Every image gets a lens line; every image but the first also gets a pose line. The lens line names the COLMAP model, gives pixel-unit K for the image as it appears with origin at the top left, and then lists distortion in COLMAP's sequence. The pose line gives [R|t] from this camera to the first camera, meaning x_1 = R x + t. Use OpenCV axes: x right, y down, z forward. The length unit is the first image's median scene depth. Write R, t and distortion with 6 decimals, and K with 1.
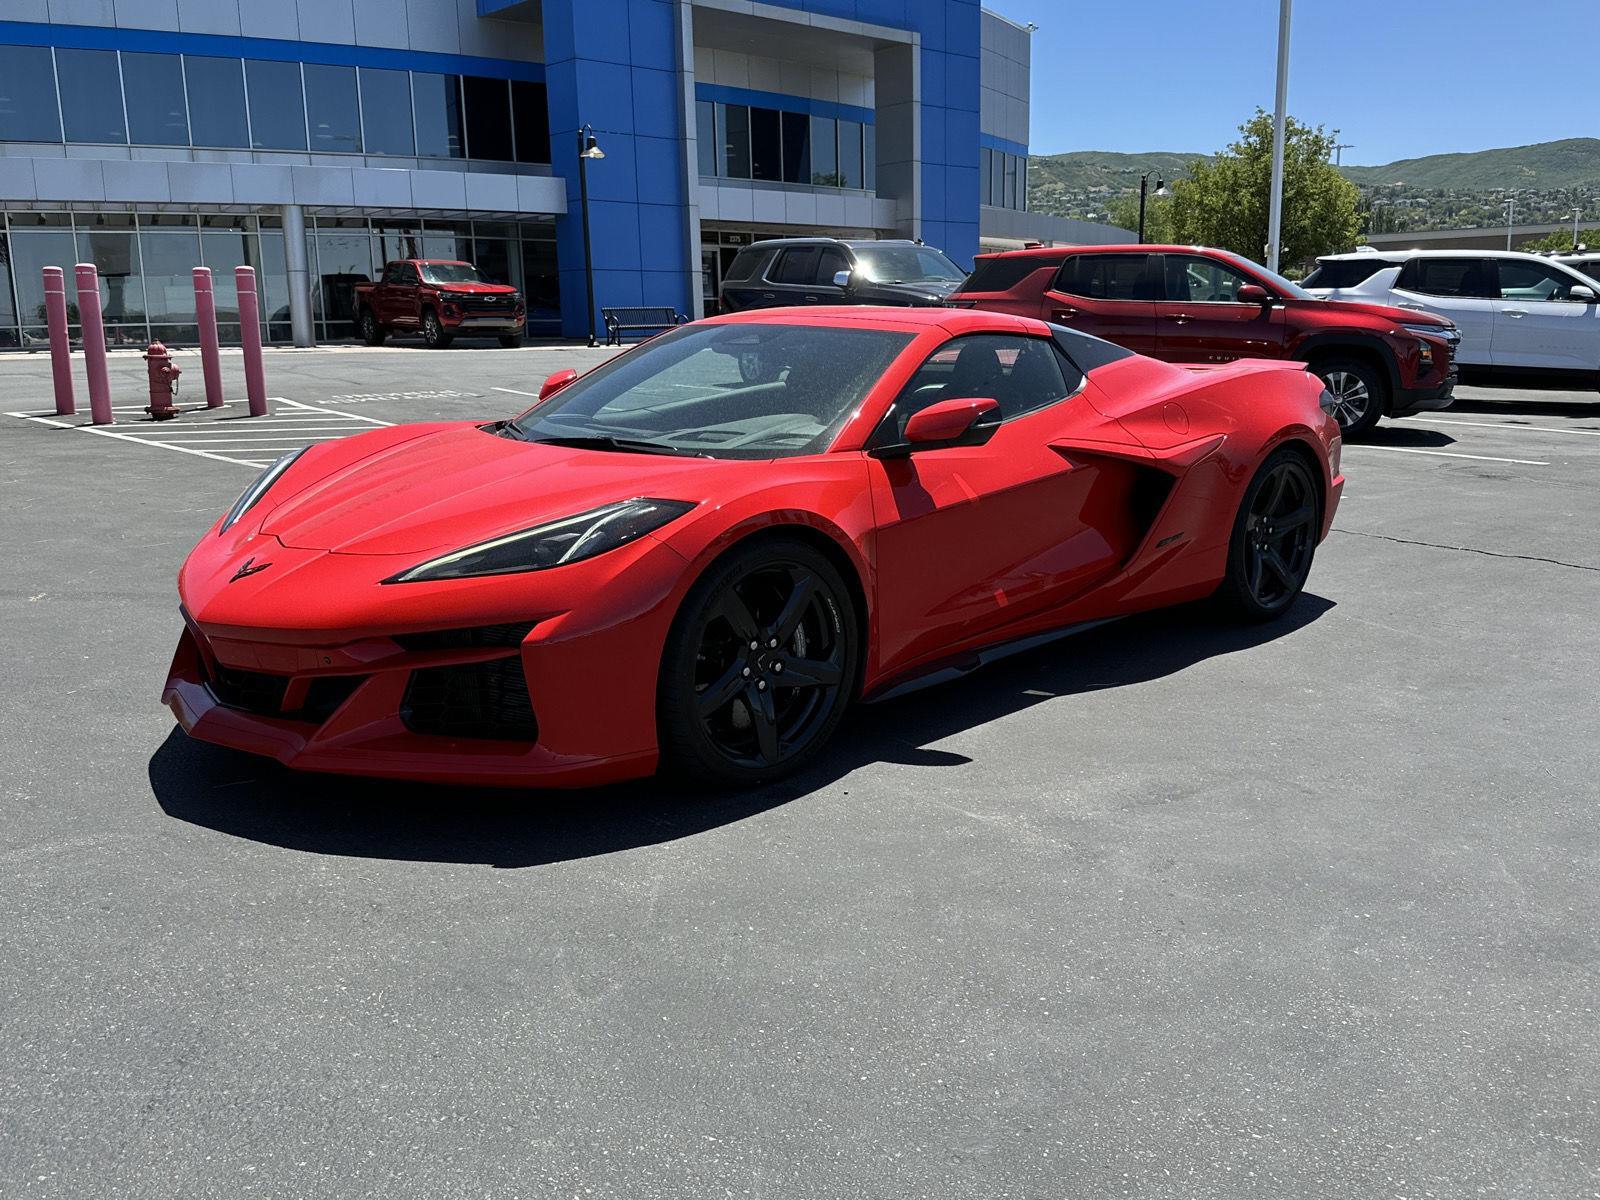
lens RADIAL K [[1331.6, 0, 801.8], [0, 1331.6, 643.9], [0, 0, 1]] dist [0.134222, -0.258228]
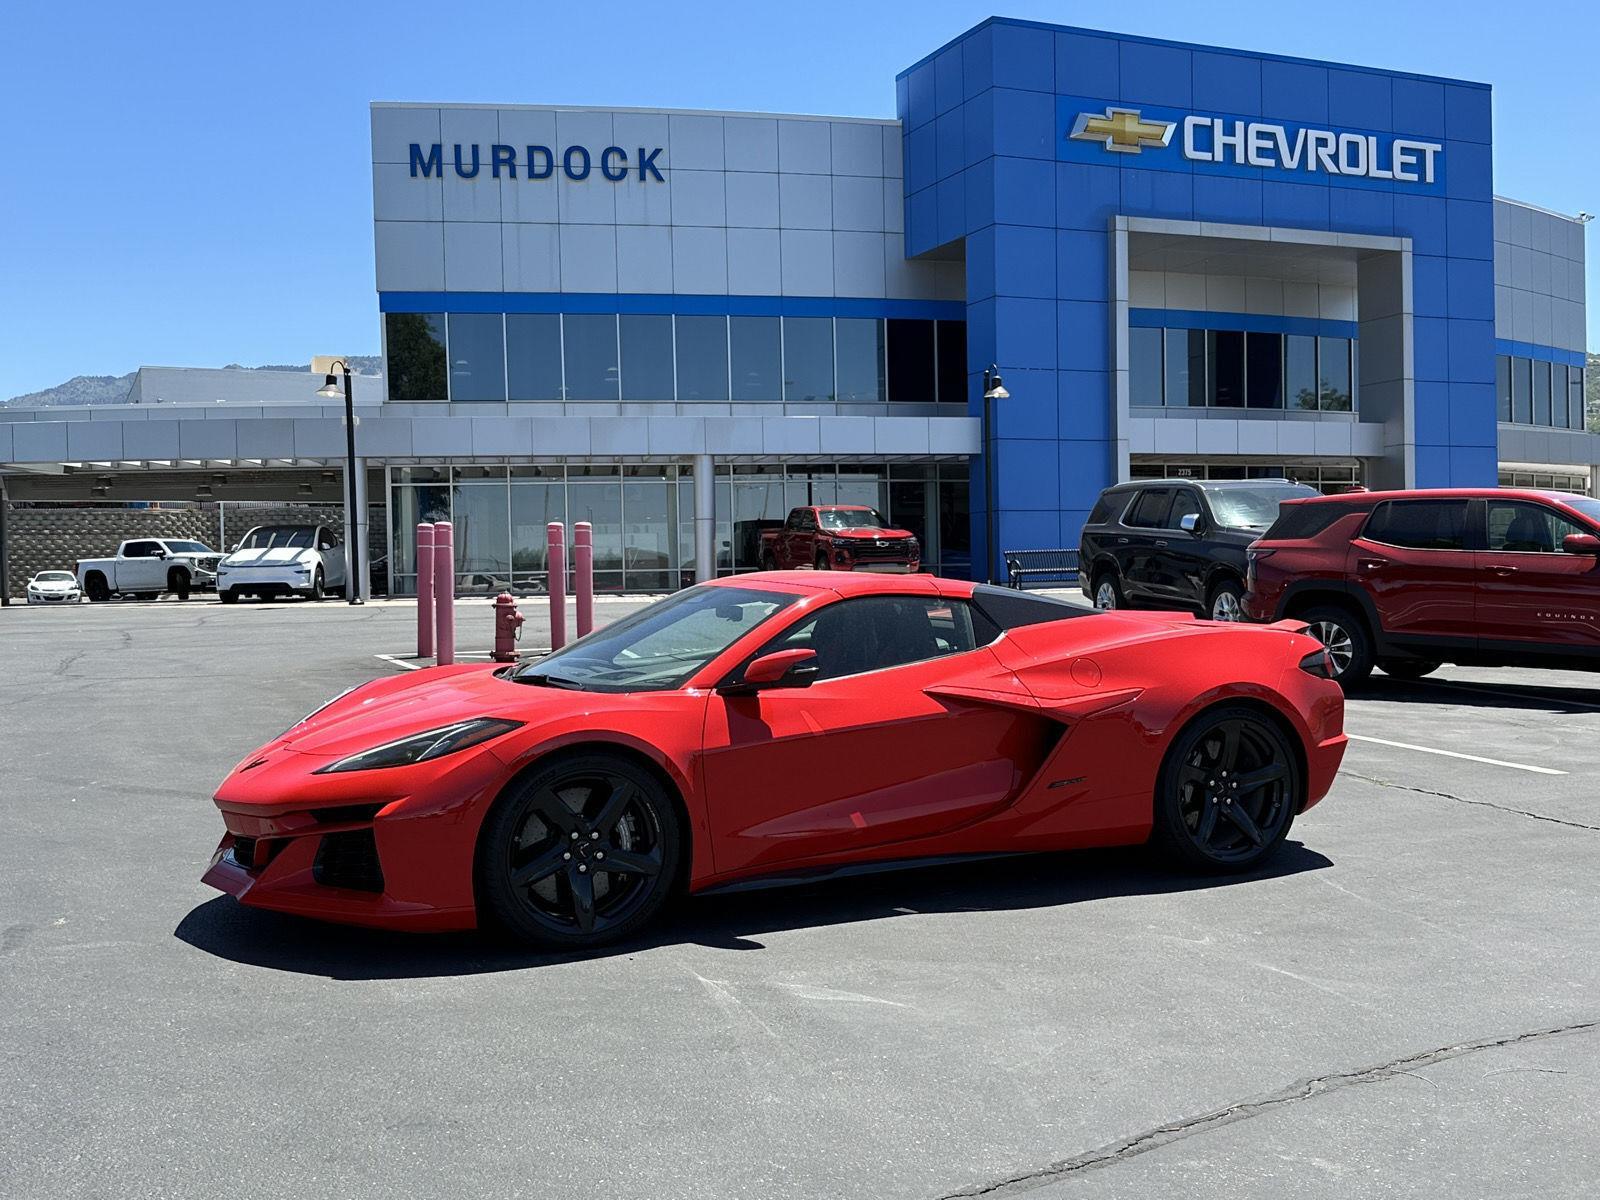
lens RADIAL K [[1598.2, 0, 808.3], [0, 1598.2, 657.1], [0, 0, 1]] dist [0.085654, -0.003956]
pose [[0.947039, 0.016242, -0.320708, 0.081060], [-0.072028, 0.984017, -0.162860, 0.008154], [0.312937, 0.177334, 0.933072, -0.047854]]
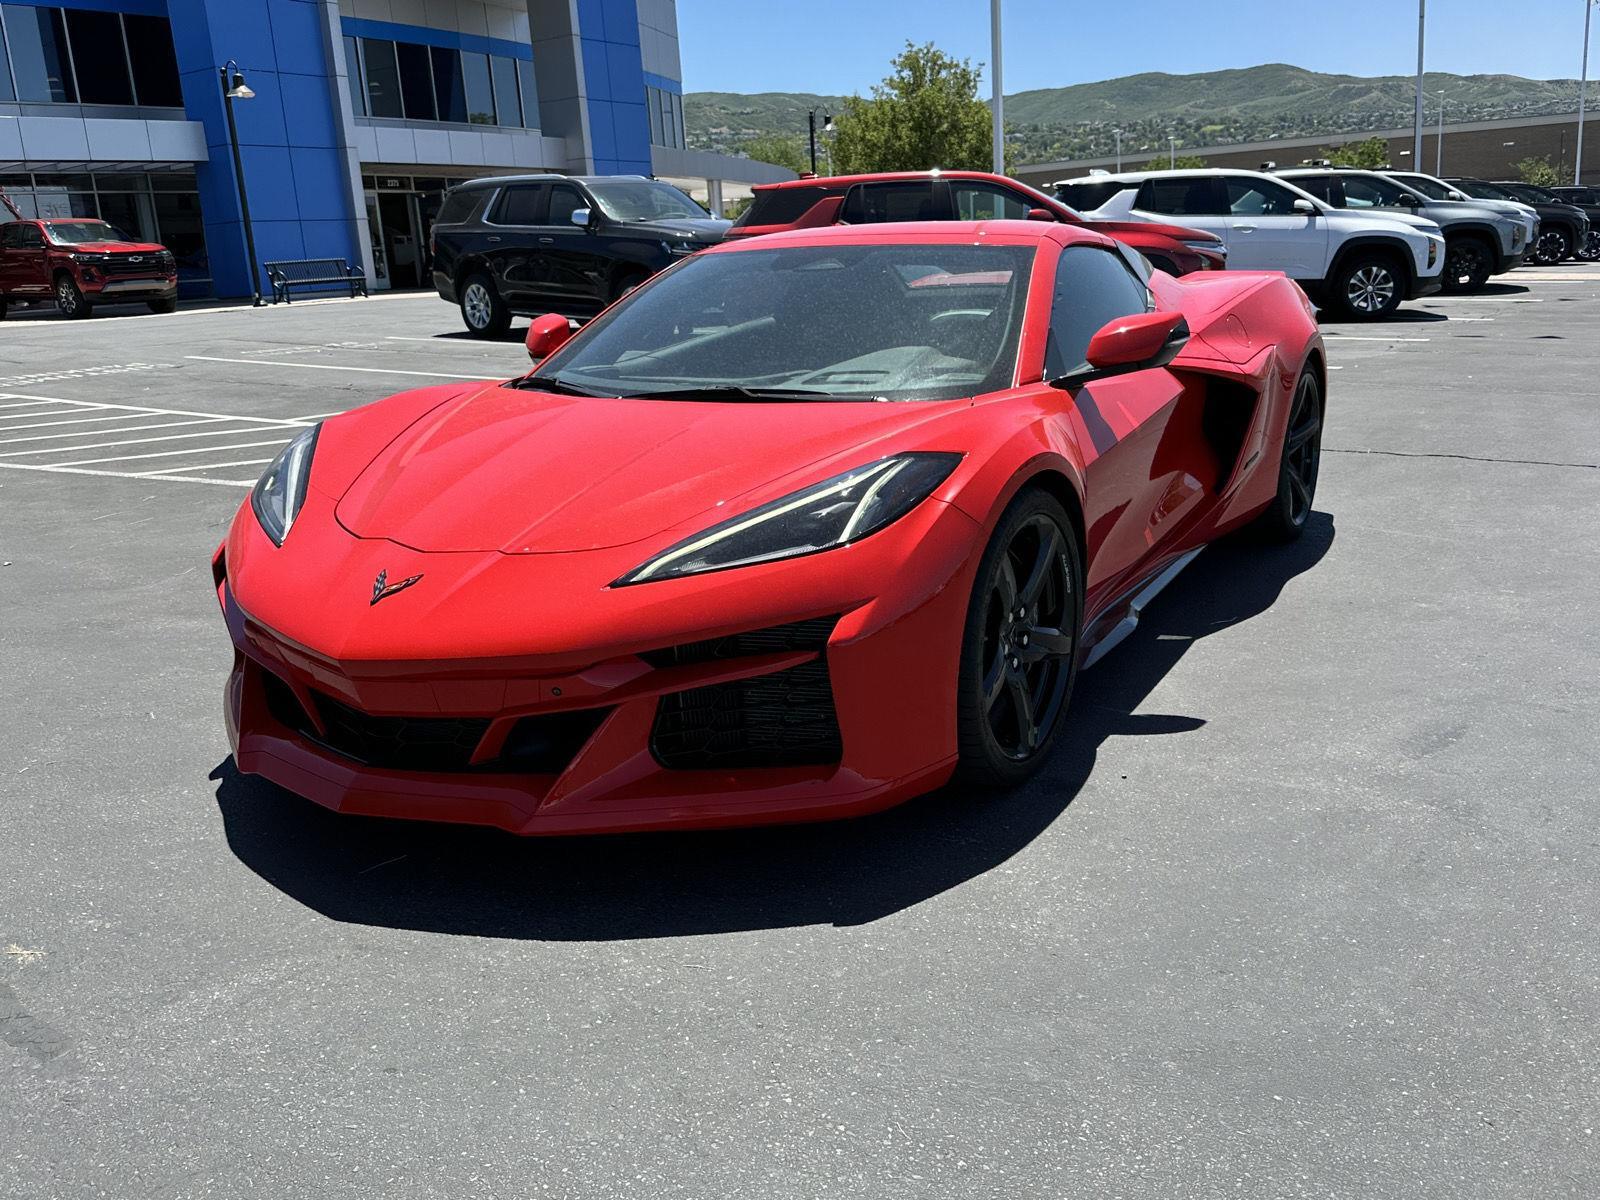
lens RADIAL K [[1361.4, 0, 792.2], [0, 1361.4, 628.9], [0, 0, 1]] dist [0.052203, -0.099887]
pose [[0.968041, -0.103421, 0.228475, -0.044777], [0.097868, 0.994565, 0.035535, -0.004390], [-0.230908, -0.012039, 0.972901, 0.023400]]
